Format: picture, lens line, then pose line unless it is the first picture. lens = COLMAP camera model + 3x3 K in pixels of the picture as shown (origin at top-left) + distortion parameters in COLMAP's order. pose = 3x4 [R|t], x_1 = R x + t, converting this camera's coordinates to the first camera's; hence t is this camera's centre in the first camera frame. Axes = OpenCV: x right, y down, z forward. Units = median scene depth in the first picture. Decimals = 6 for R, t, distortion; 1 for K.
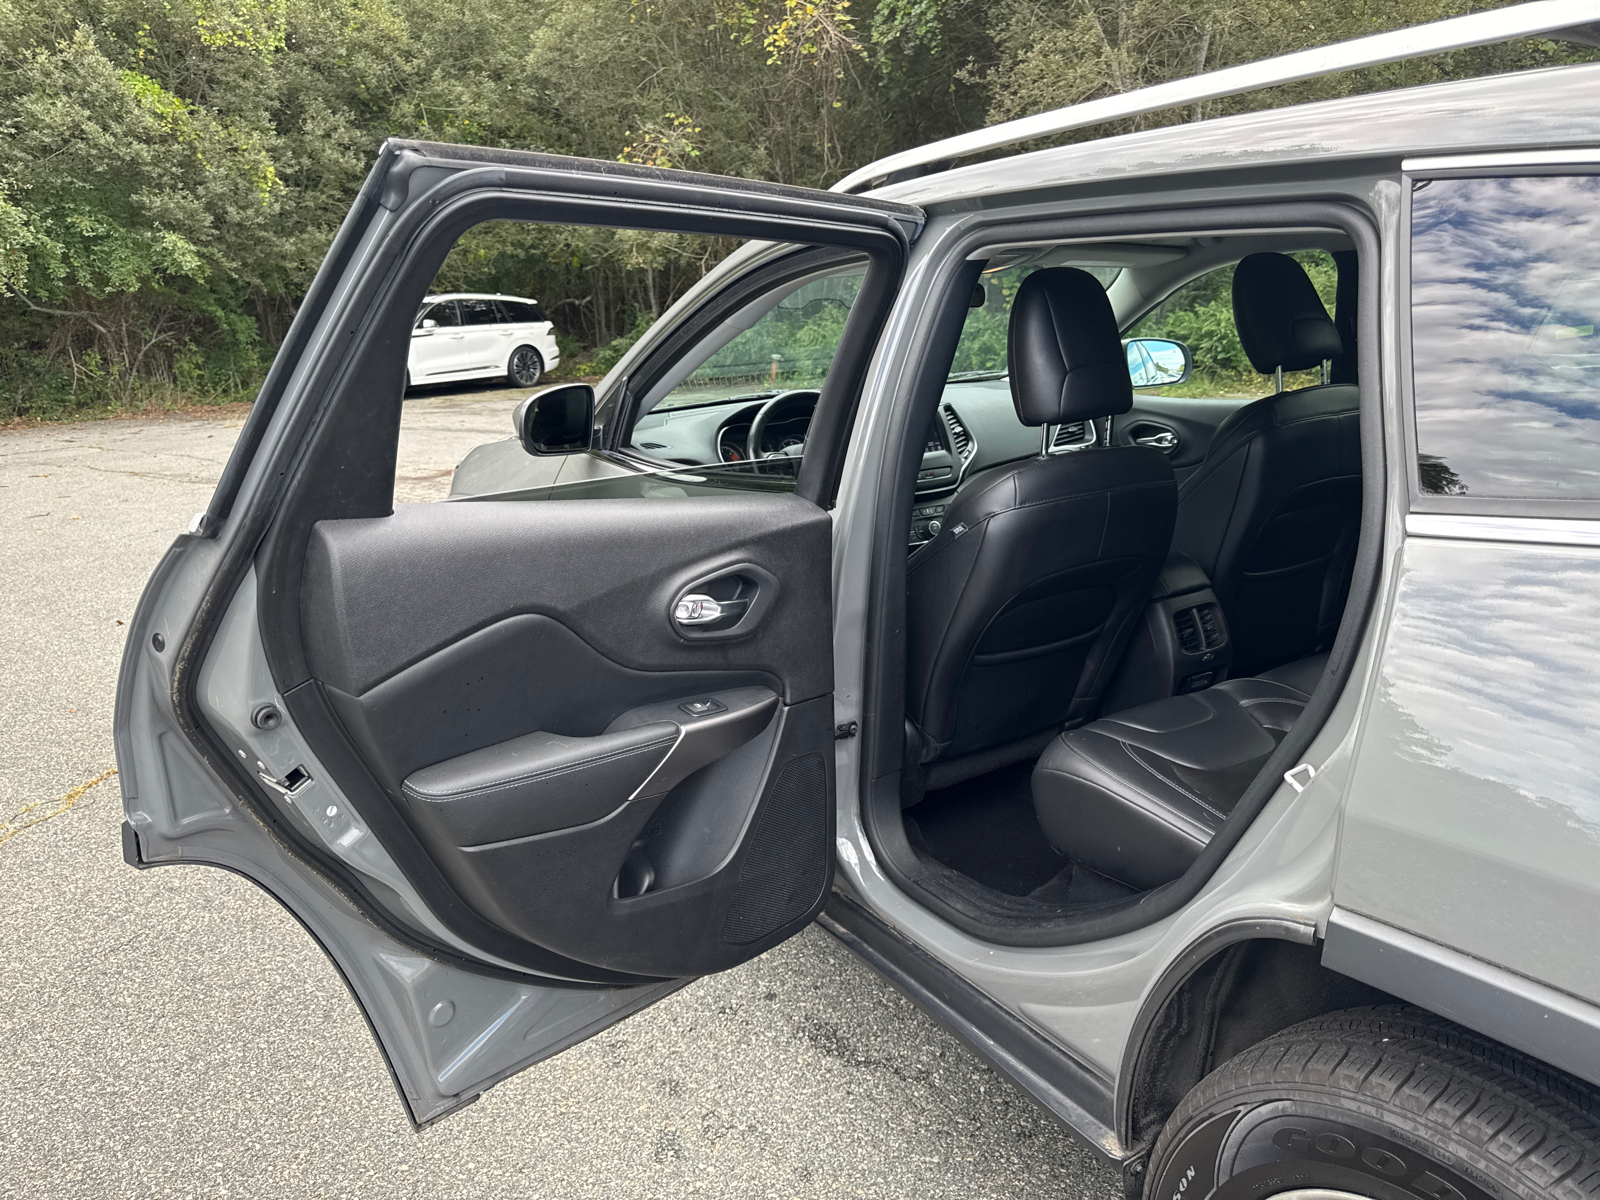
lens RADIAL K [[1135.1, 0, 798.4], [0, 1135.1, 588.2], [0, 0, 1]] dist [0.049184, -0.050503]
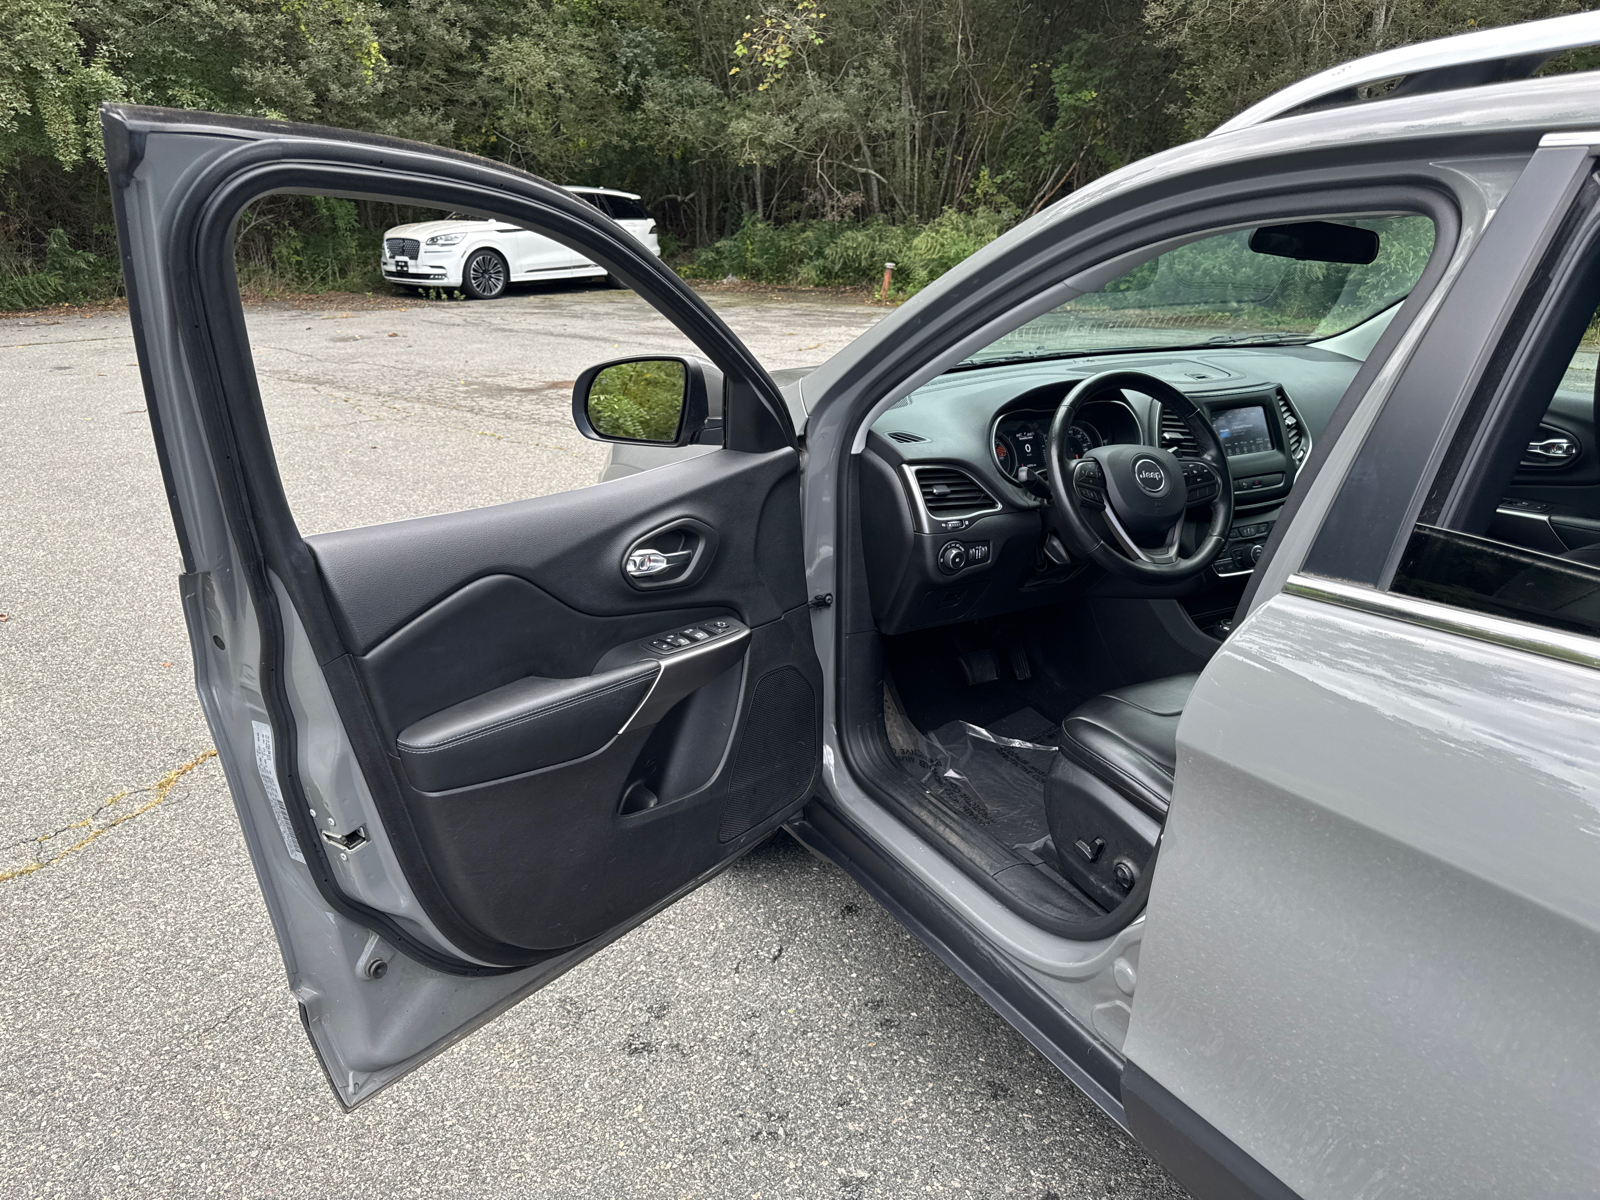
lens RADIAL K [[1139.6, 0, 808.2], [0, 1139.6, 597.9], [0, 0, 1]] dist [0.023275, -0.025604]
pose [[0.996700, 0.060957, -0.053599, -0.021681], [-0.056096, 0.994545, 0.087940, -0.012036], [0.058667, -0.084643, 0.994683, 0.035651]]
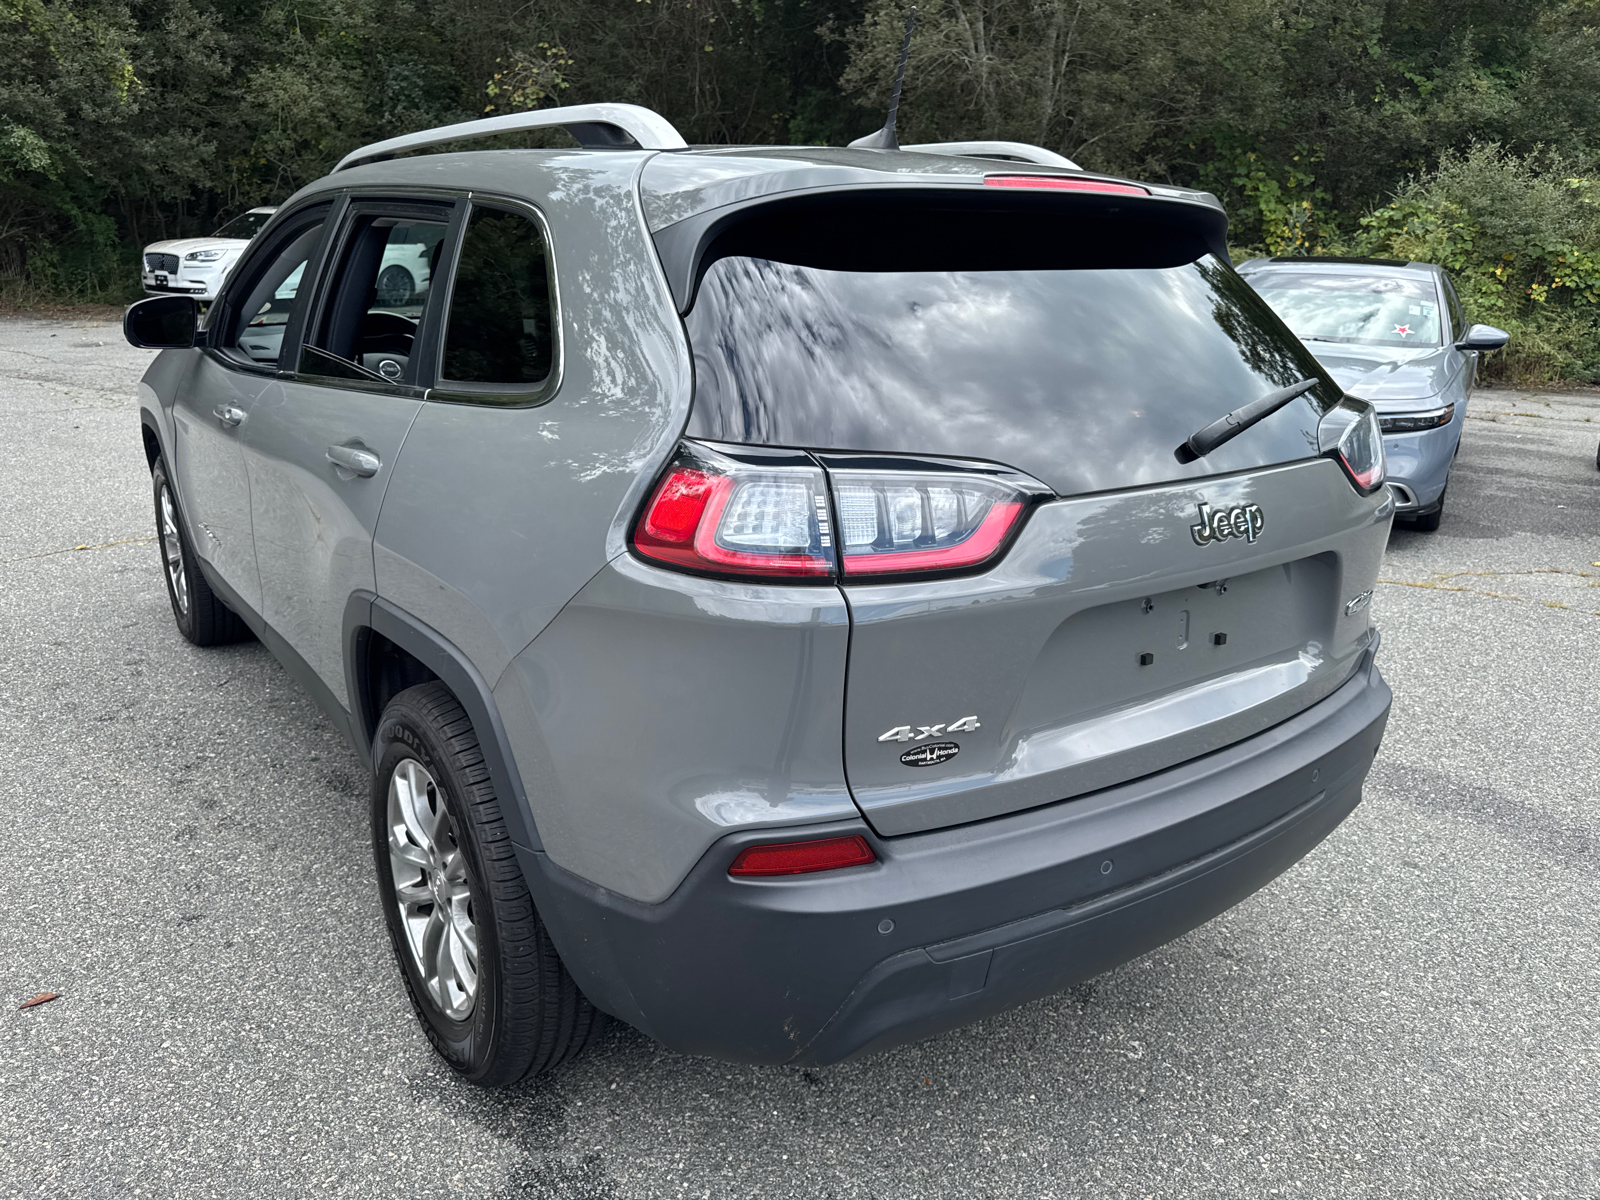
lens RADIAL K [[1133.1, 0, 800.9], [0, 1133.1, 600.4], [0, 0, 1]] dist [0.012471, -0.007009]
pose [[0.995582, 0.045197, 0.082300, 0.056141], [-0.050040, 0.997076, 0.057759, 0.007374], [-0.079449, -0.061622, 0.994932, -0.051255]]
